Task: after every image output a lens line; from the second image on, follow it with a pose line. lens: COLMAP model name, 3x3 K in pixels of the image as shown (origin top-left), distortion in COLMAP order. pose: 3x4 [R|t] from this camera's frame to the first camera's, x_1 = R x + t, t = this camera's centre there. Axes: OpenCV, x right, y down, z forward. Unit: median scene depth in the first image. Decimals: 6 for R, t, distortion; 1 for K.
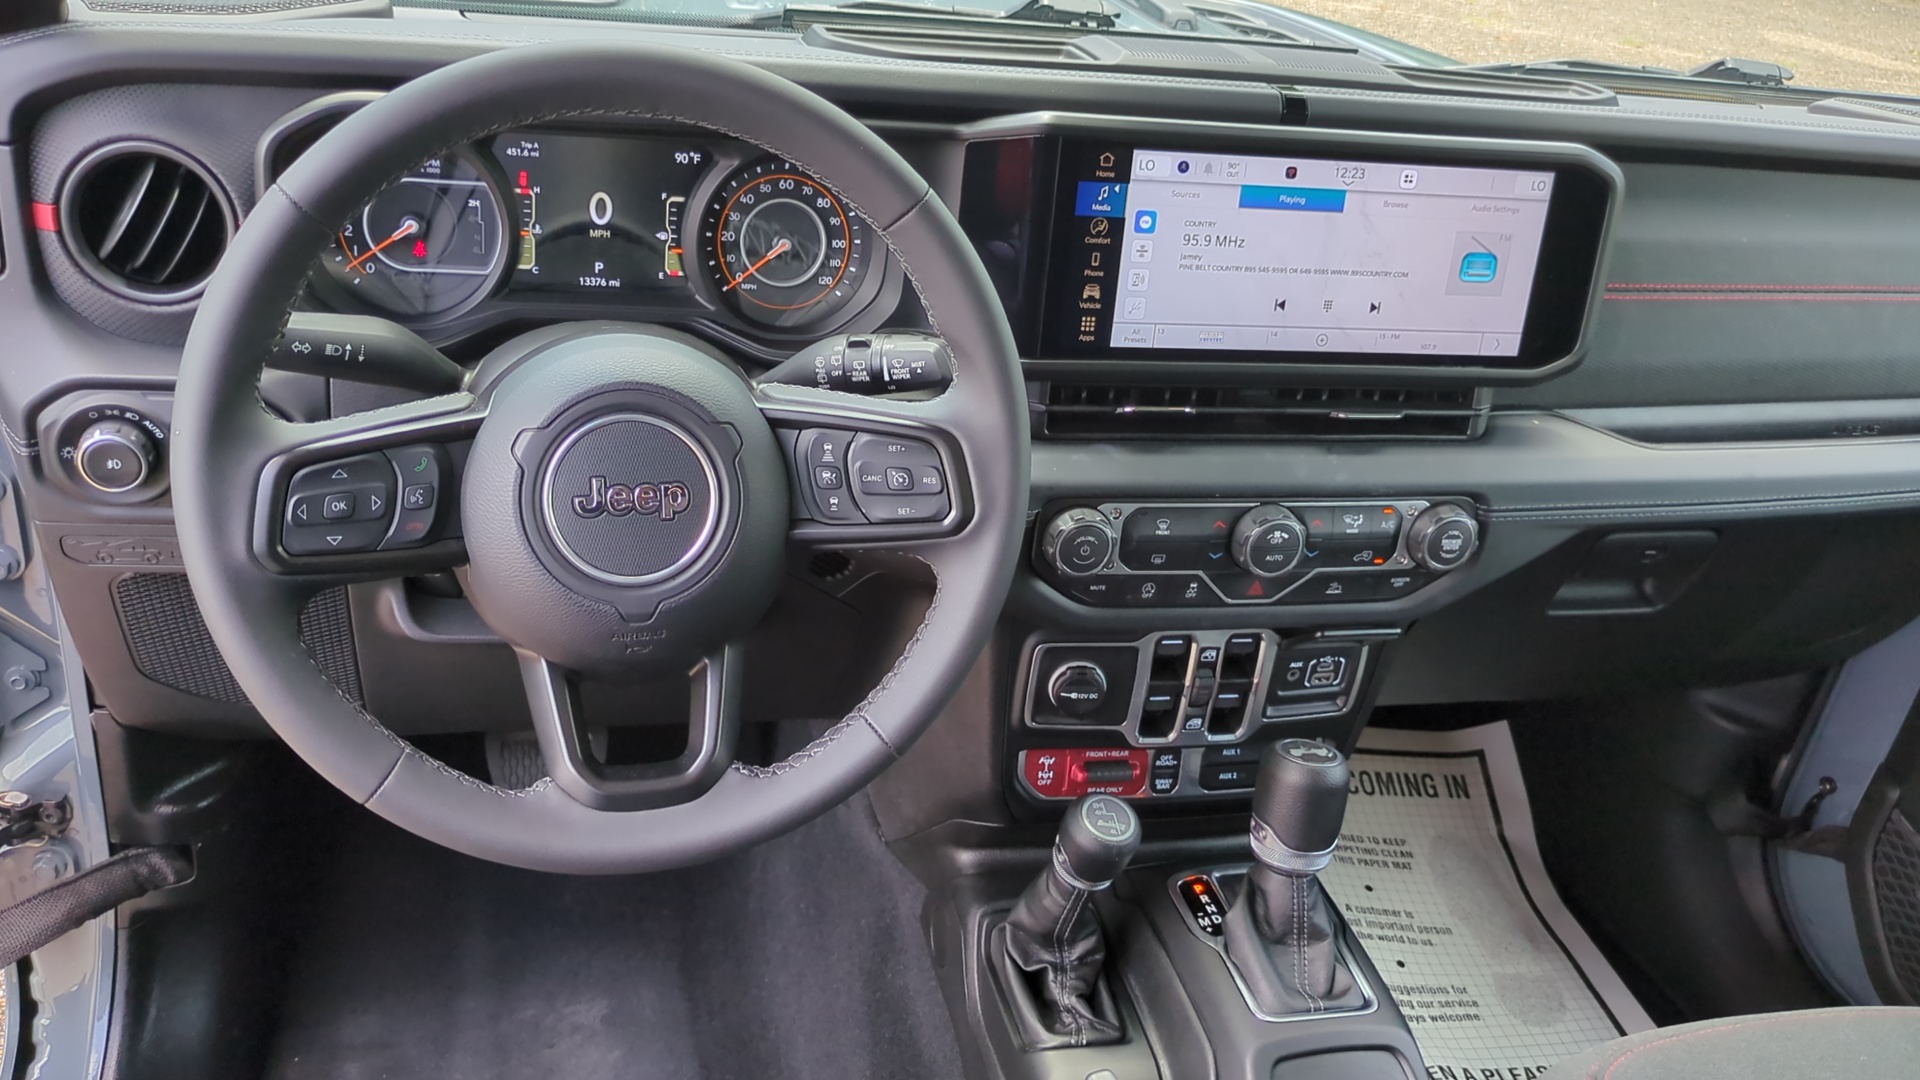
lens RADIAL K [[1676.2, 0, 960.0], [0, 1676.2, 540.0], [0, 0, 1]] dist [0.044989, -0.007833]
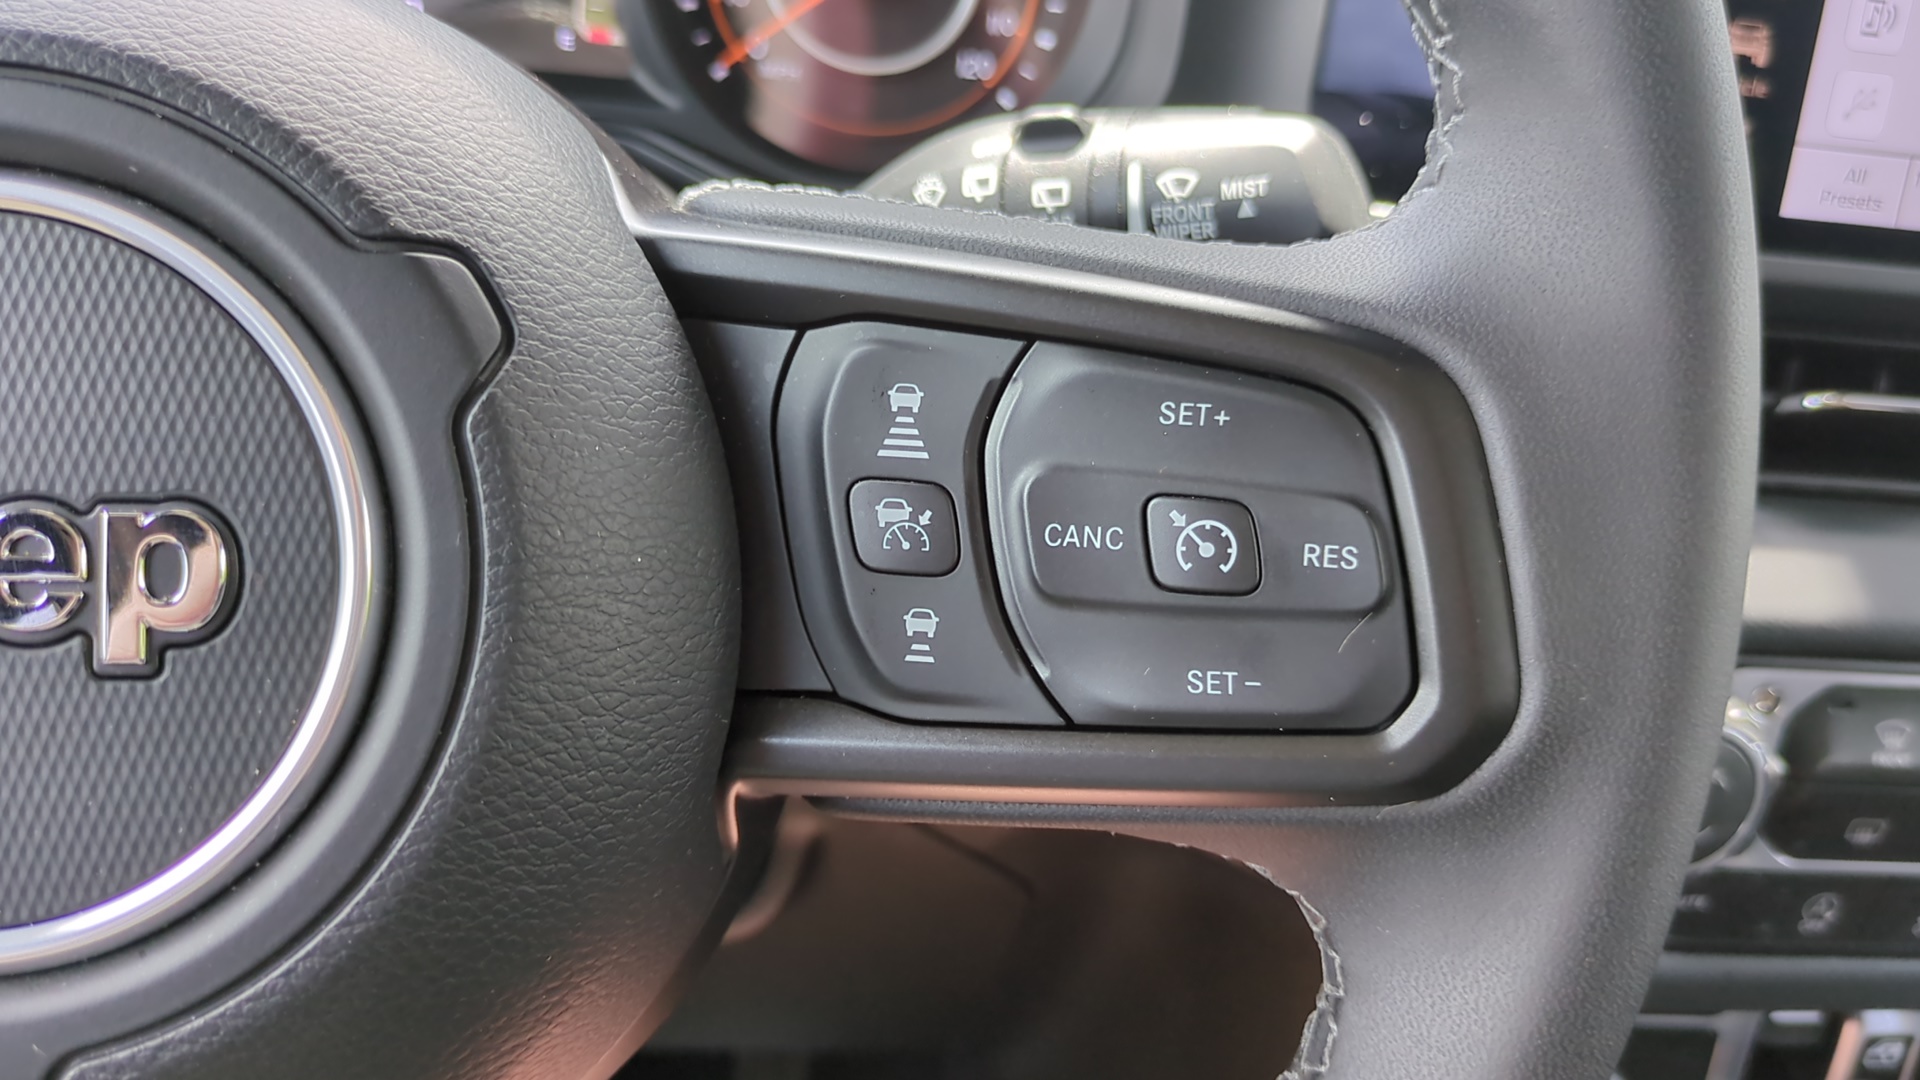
lens RADIAL K [[1676.2, 0, 960.0], [0, 1676.2, 540.0], [0, 0, 1]] dist [0.044989, -0.007833]
pose [[0.993012, 0.041356, -0.110530, -0.035503], [-0.049388, 0.996257, -0.070944, -0.015228], [0.107182, 0.075907, 0.991338, 0.621257]]
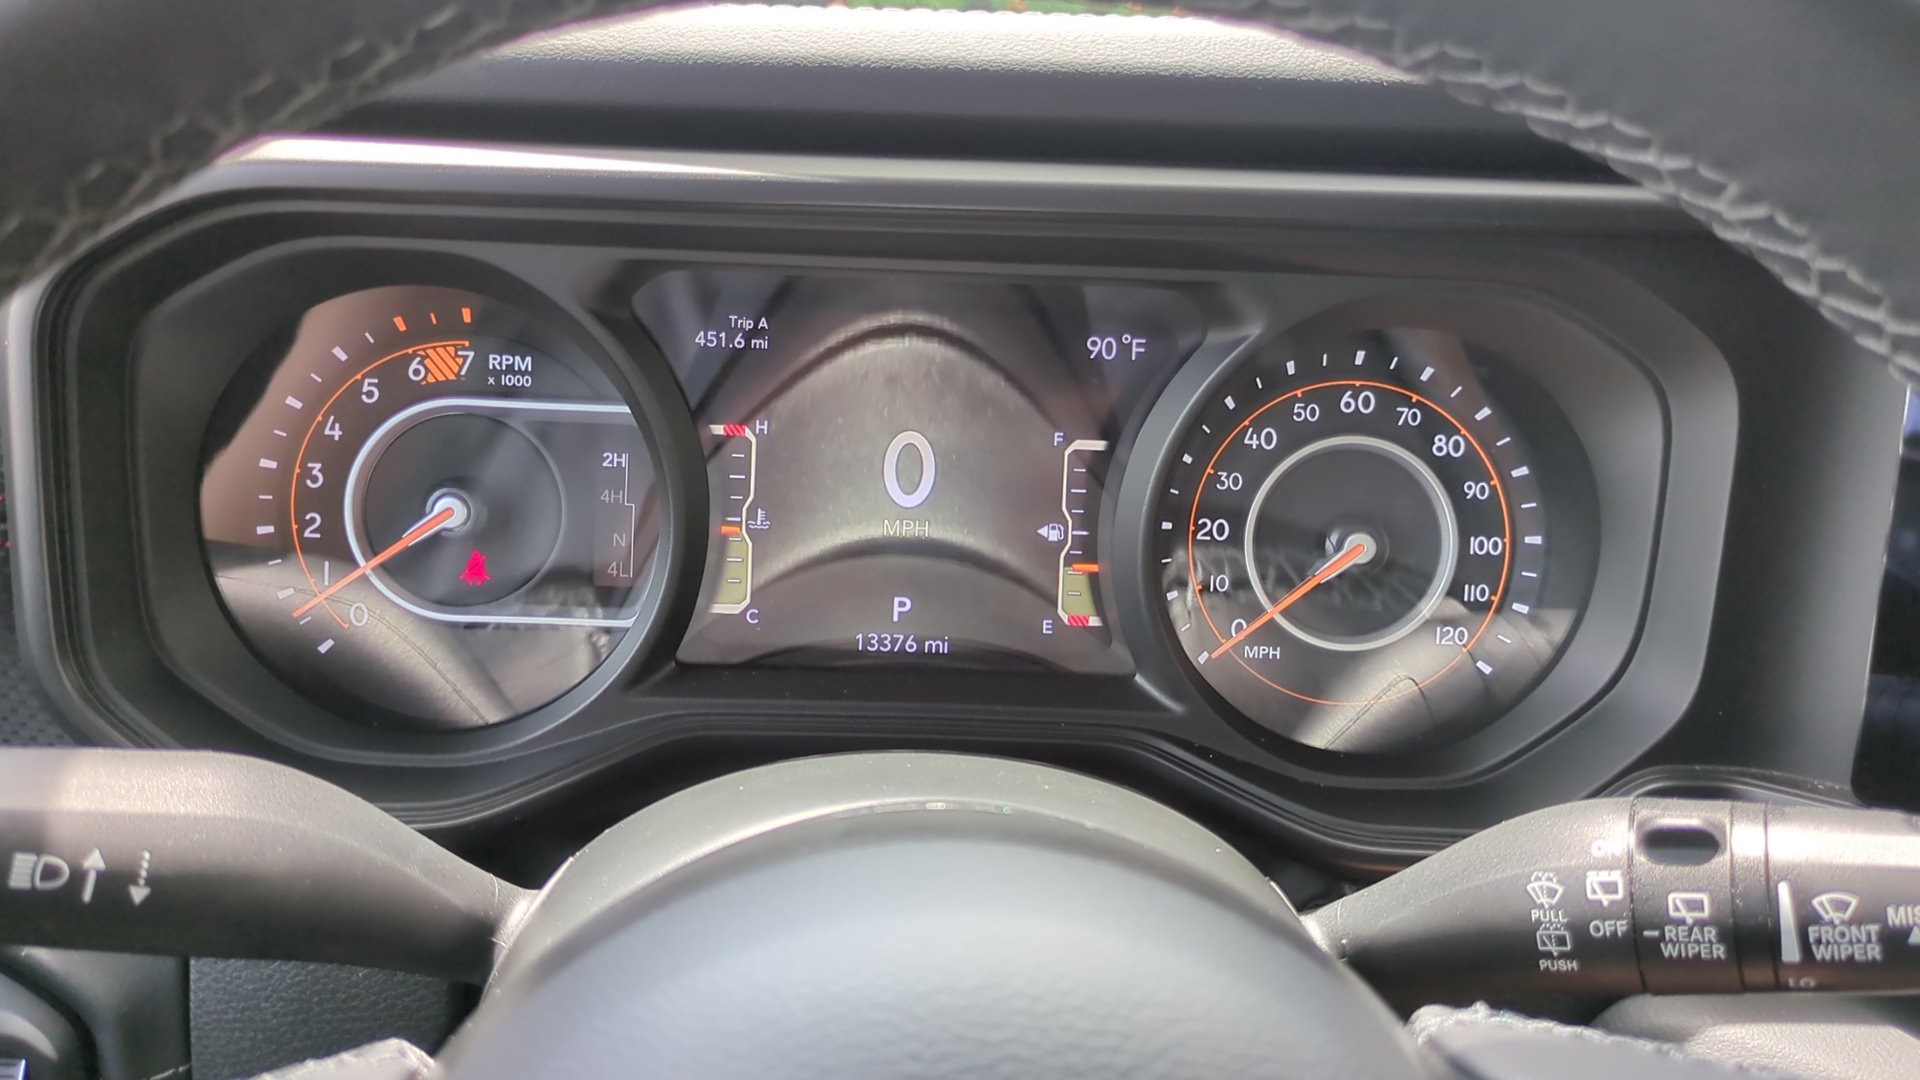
lens RADIAL K [[1676.2, 0, 960.0], [0, 1676.2, 540.0], [0, 0, 1]] dist [0.044989, -0.007833]
pose [[0.980878, -0.015035, -0.194043, -0.117545], [-0.025283, 0.978720, -0.203639, -0.092896], [0.192976, 0.204651, 0.959624, 0.590940]]
